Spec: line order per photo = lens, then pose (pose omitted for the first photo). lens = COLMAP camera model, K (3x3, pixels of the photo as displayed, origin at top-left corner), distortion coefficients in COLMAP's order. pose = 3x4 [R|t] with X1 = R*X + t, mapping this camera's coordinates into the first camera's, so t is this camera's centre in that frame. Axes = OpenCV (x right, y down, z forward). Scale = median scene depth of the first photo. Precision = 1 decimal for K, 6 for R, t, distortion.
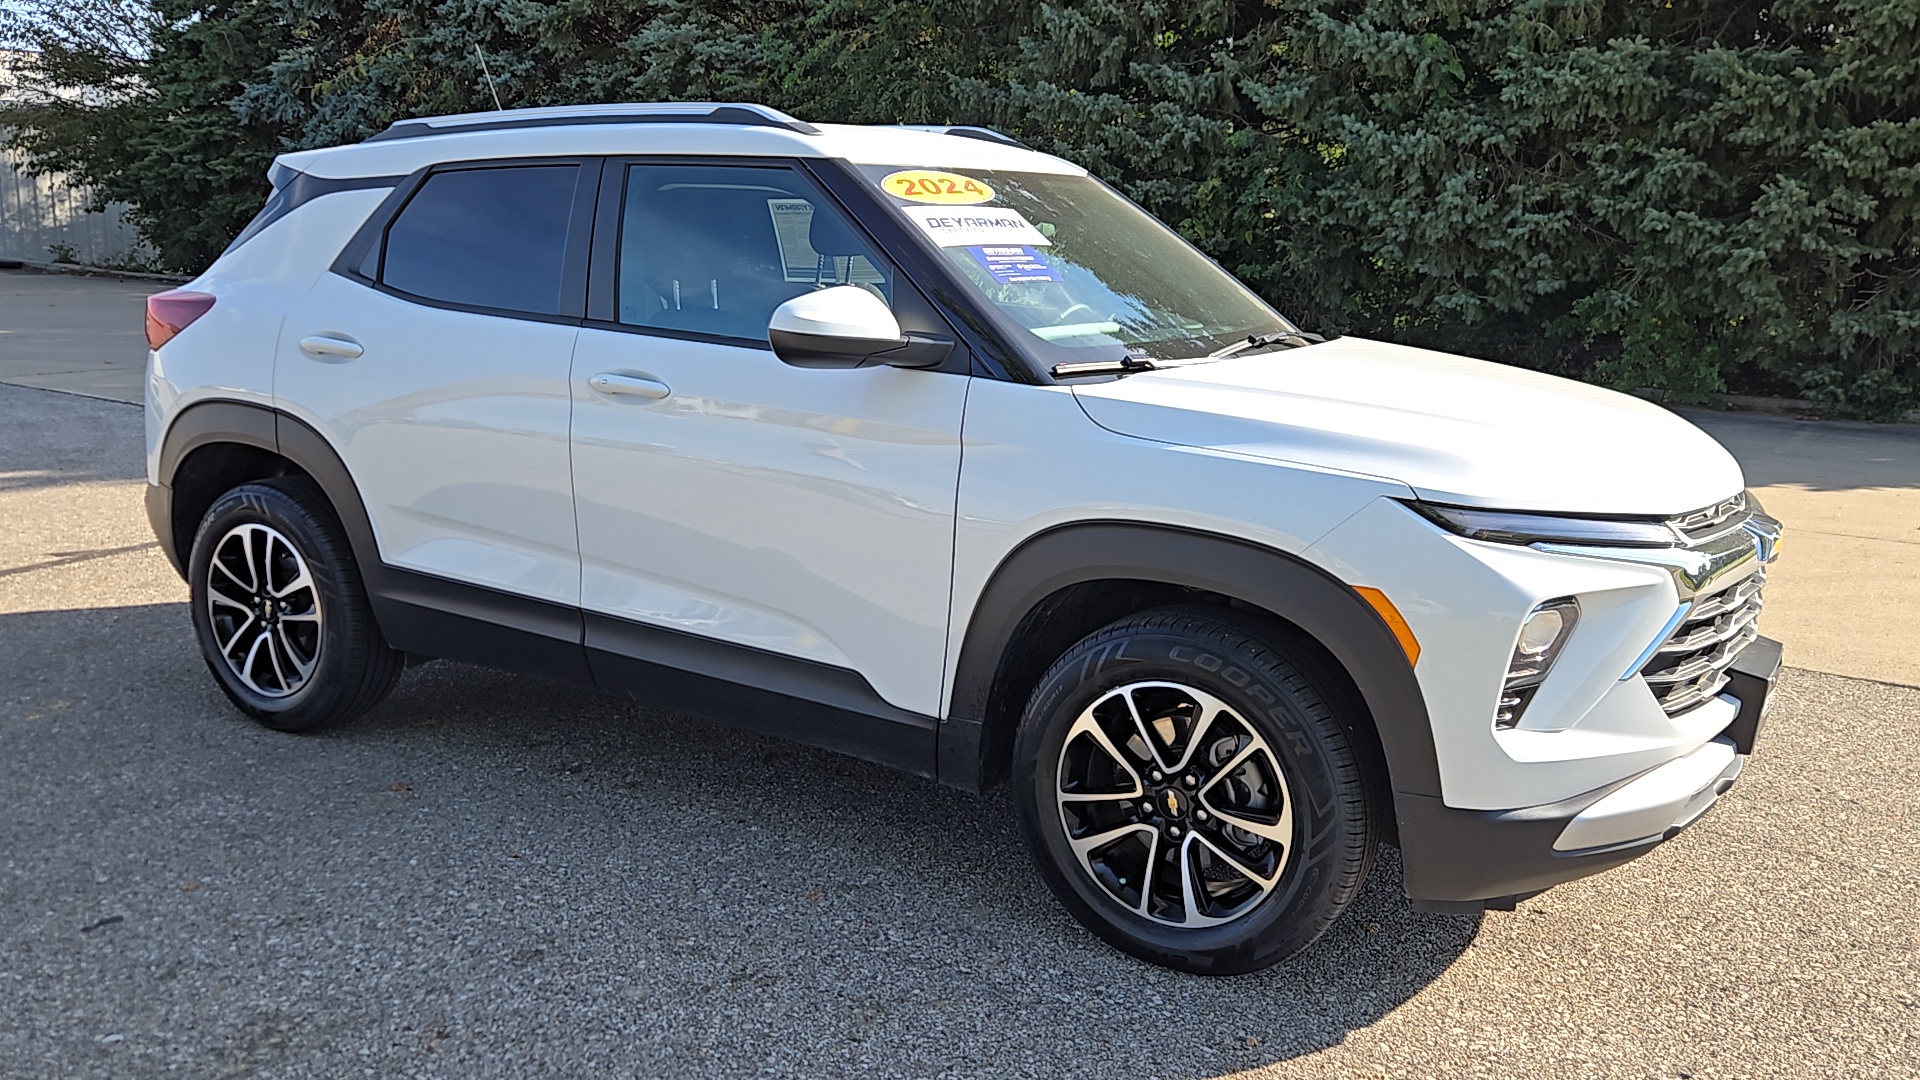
lens RADIAL K [[1600.5, 0, 959.0], [0, 1600.5, 550.9], [0, 0, 1]] dist [0.007946, -0.006194]
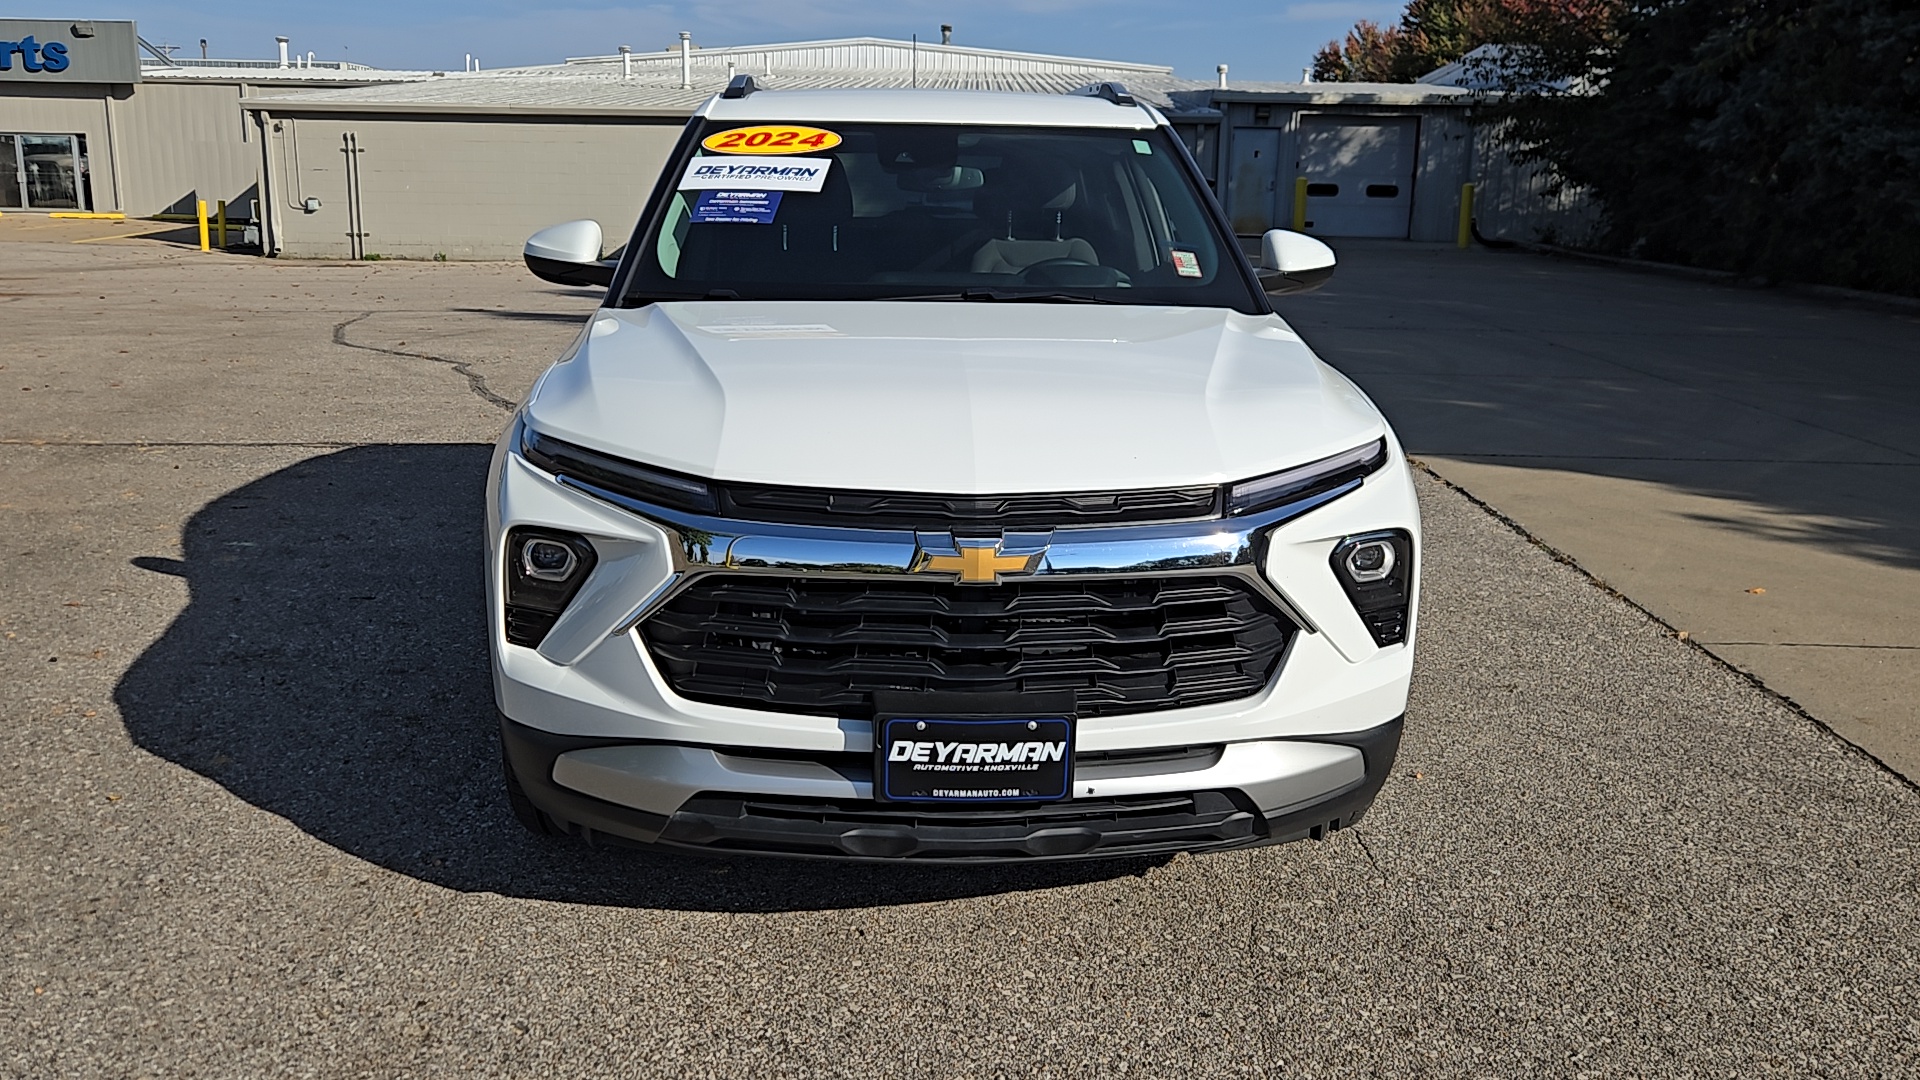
lens RADIAL K [[1600.5, 0, 955.8], [0, 1600.5, 545.5], [0, 0, 1]] dist [0.007946, -0.006194]
pose [[0.622499, 0.169176, -0.764117, 0.090393], [-0.165823, 0.982700, 0.082481, -0.006101], [0.764851, 0.075364, 0.639783, 0.039246]]
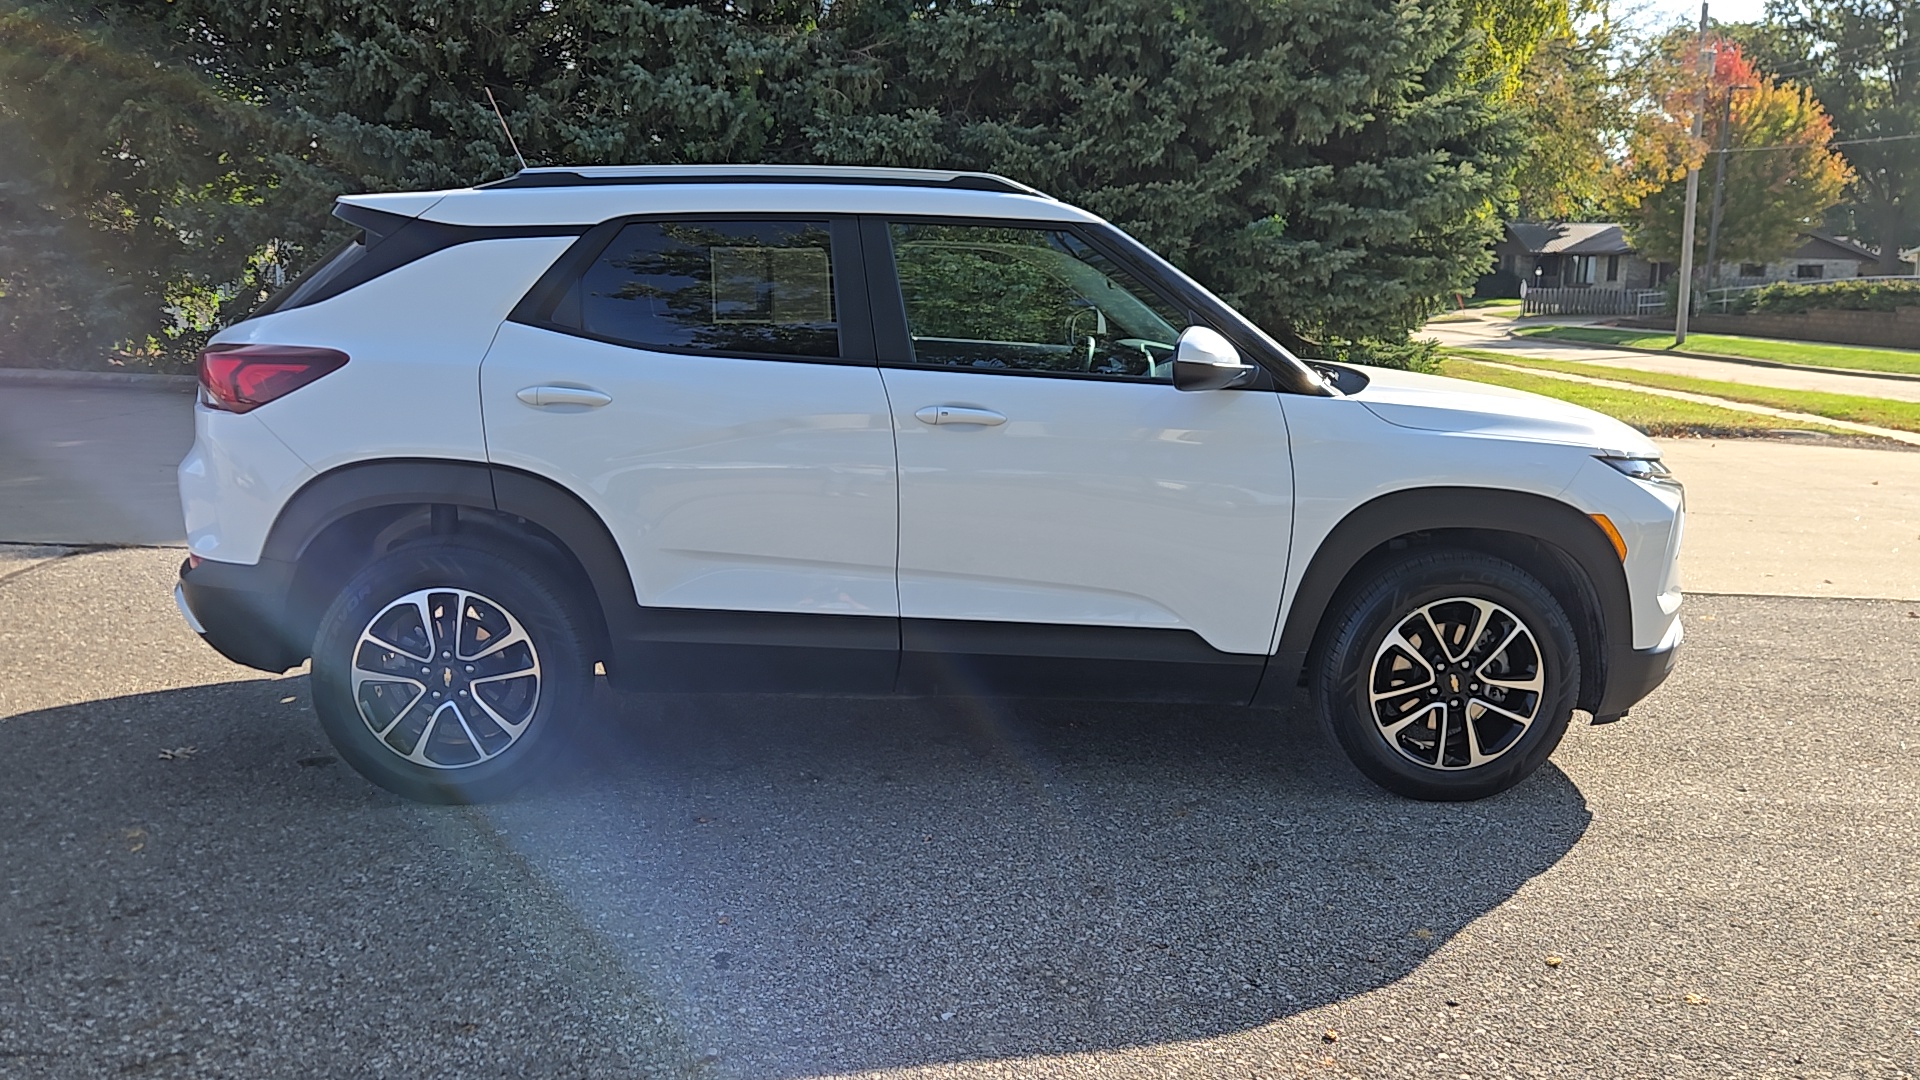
lens RADIAL K [[1600.5, 0, 949.3], [0, 1600.5, 544.1], [0, 0, 1]] dist [0.007946, -0.006194]
pose [[0.824032, -0.094081, 0.558677, -0.717725], [0.107035, 0.994209, 0.009551, -0.019010], [-0.556340, 0.051928, 0.829330, 0.044982]]
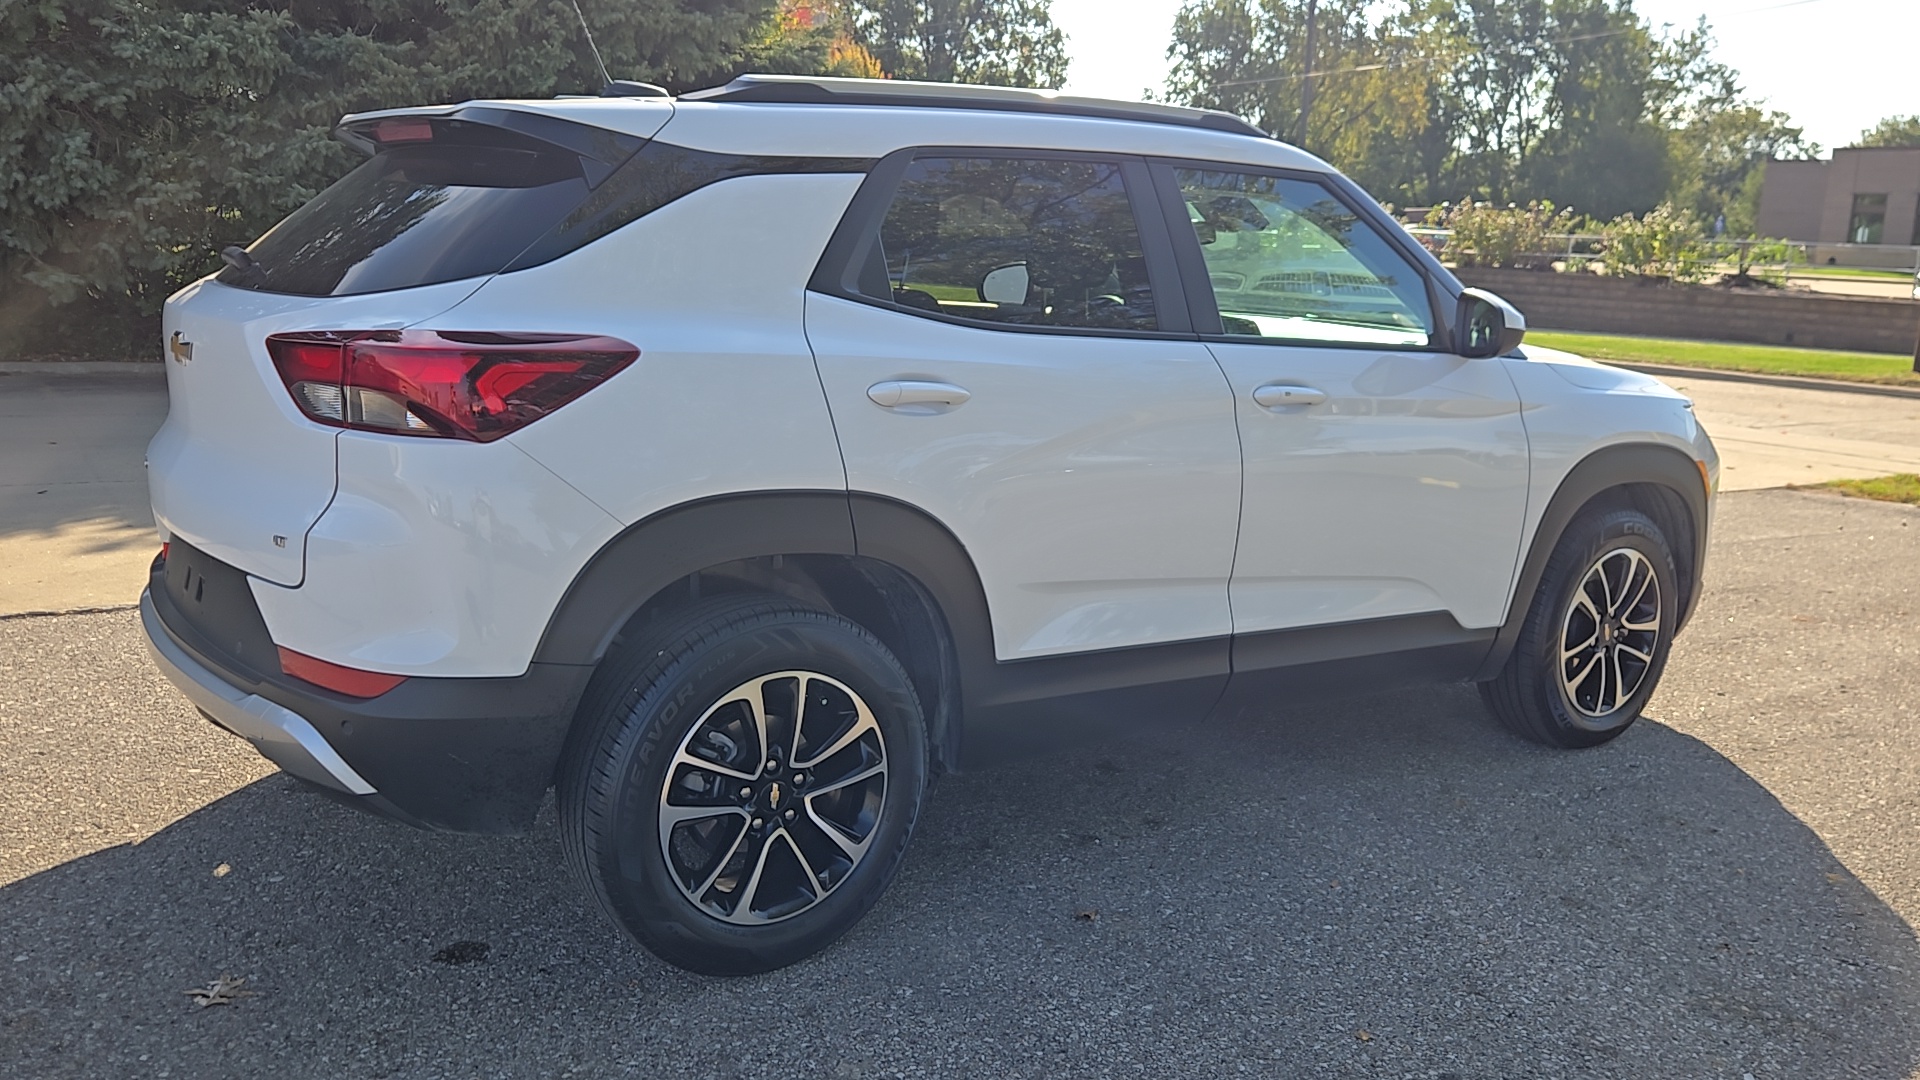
lens RADIAL K [[1600.5, 0, 949.0], [0, 1600.5, 523.3], [0, 0, 1]] dist [0.007946, -0.006194]
pose [[0.394384, -0.163808, 0.904228, -1.003649], [0.156085, 0.981627, 0.109752, -0.139482], [-0.905593, 0.097852, 0.412706, 0.654092]]
